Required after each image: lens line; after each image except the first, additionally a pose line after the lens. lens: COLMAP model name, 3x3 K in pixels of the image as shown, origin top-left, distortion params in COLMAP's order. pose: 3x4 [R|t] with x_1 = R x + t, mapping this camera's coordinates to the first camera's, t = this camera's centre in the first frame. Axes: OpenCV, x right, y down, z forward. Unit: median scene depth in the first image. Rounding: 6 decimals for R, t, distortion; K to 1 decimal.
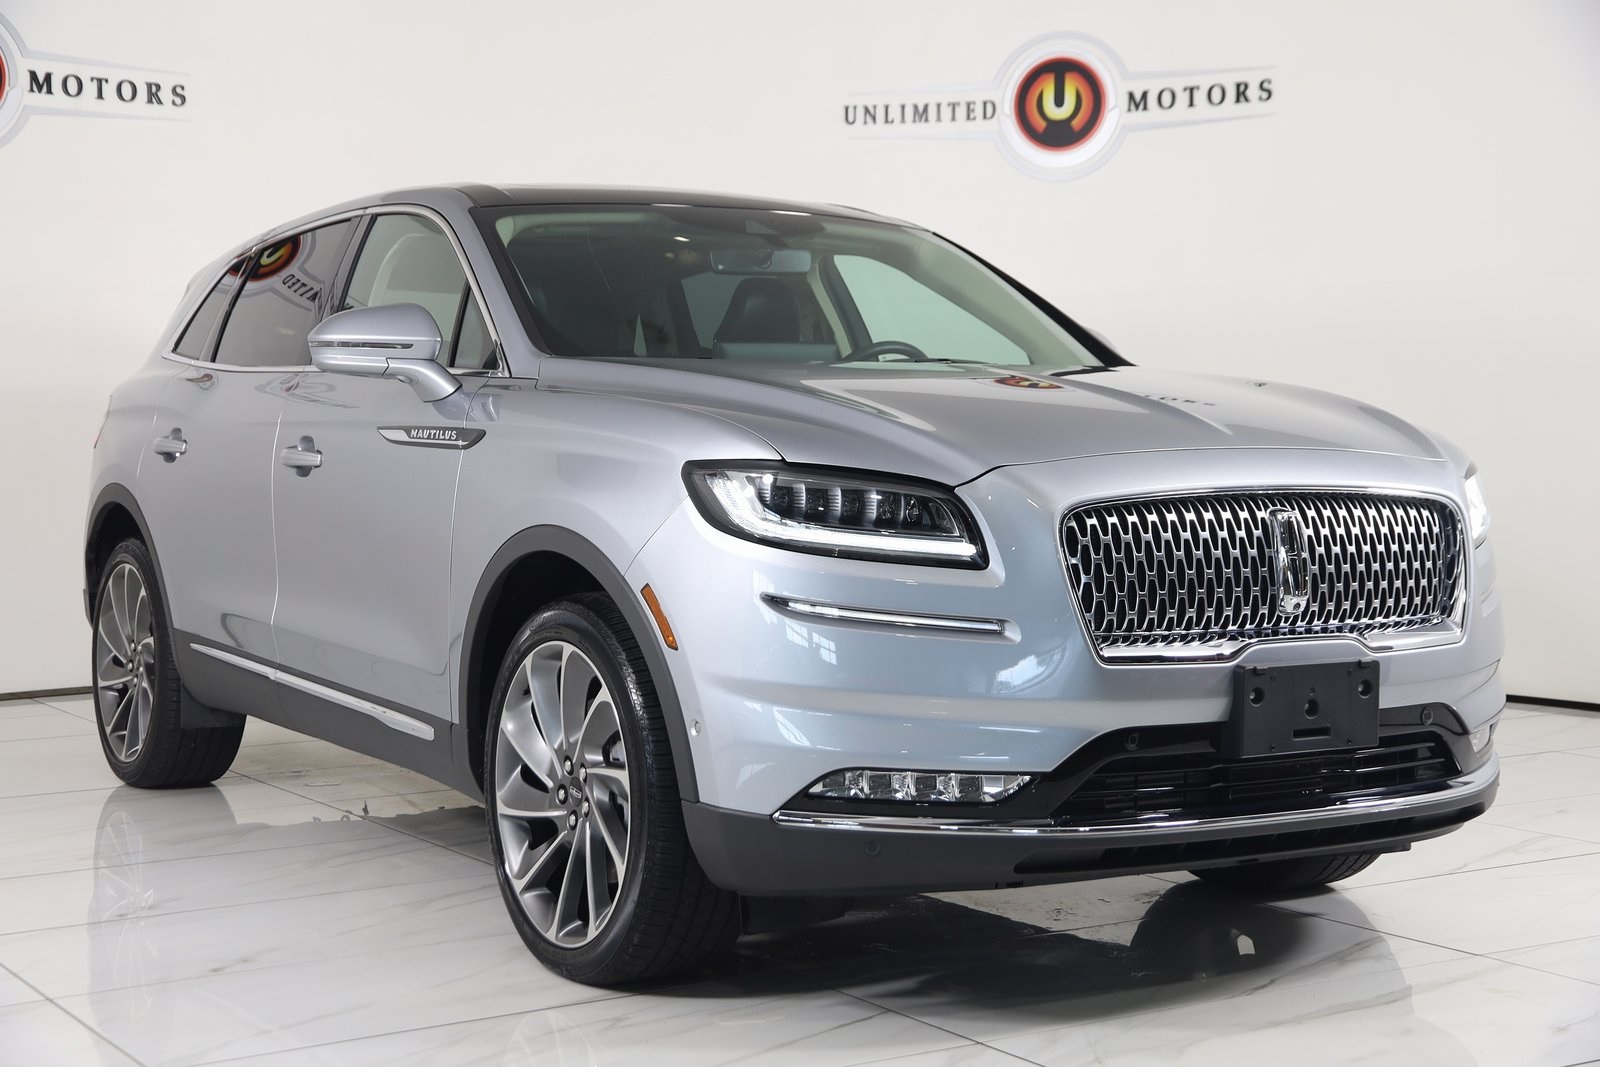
lens RADIAL K [[2344.3, 0, 800.0], [0, 2344.3, 533.5], [0, 0, 1]] dist [0.155242, 0.076588]
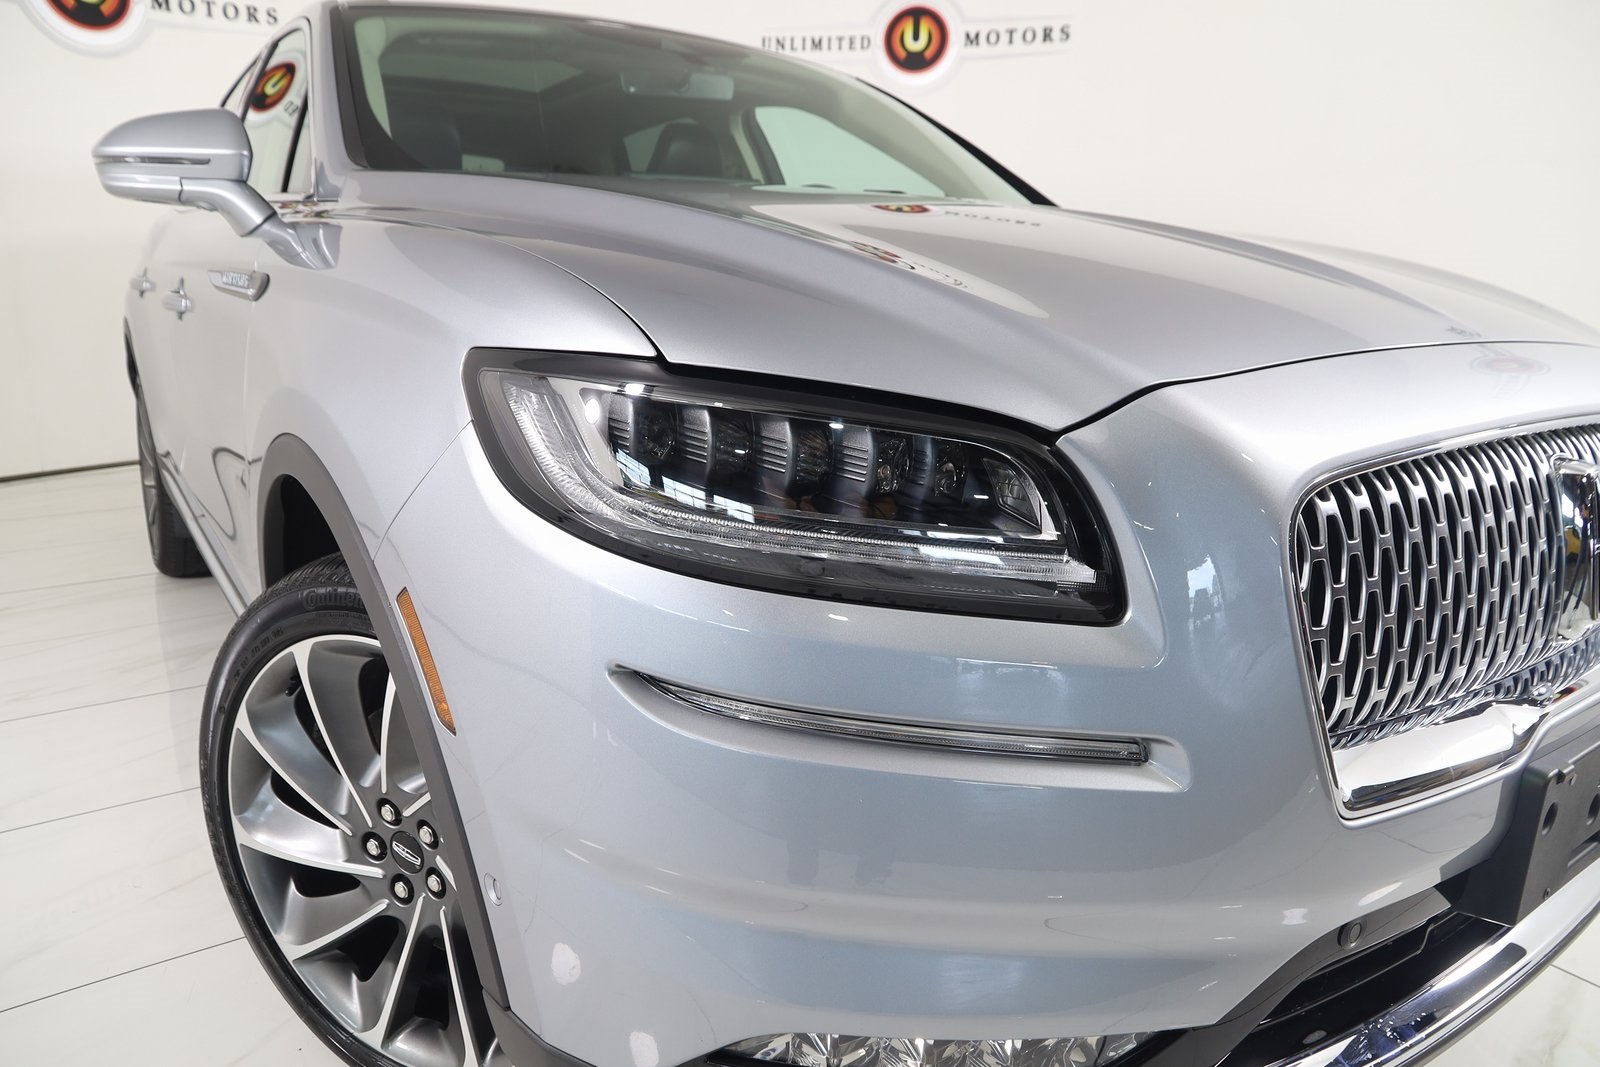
lens RADIAL K [[1105.6, 0, 803.9], [0, 1105.6, 509.1], [0, 0, 1]] dist [-0.112164, 0.069124]
pose [[0.997731, 0.006969, 0.066964, 0.005968], [-0.018310, 0.985225, 0.170281, -0.037266], [-0.064788, -0.171121, 0.983118, 0.755859]]
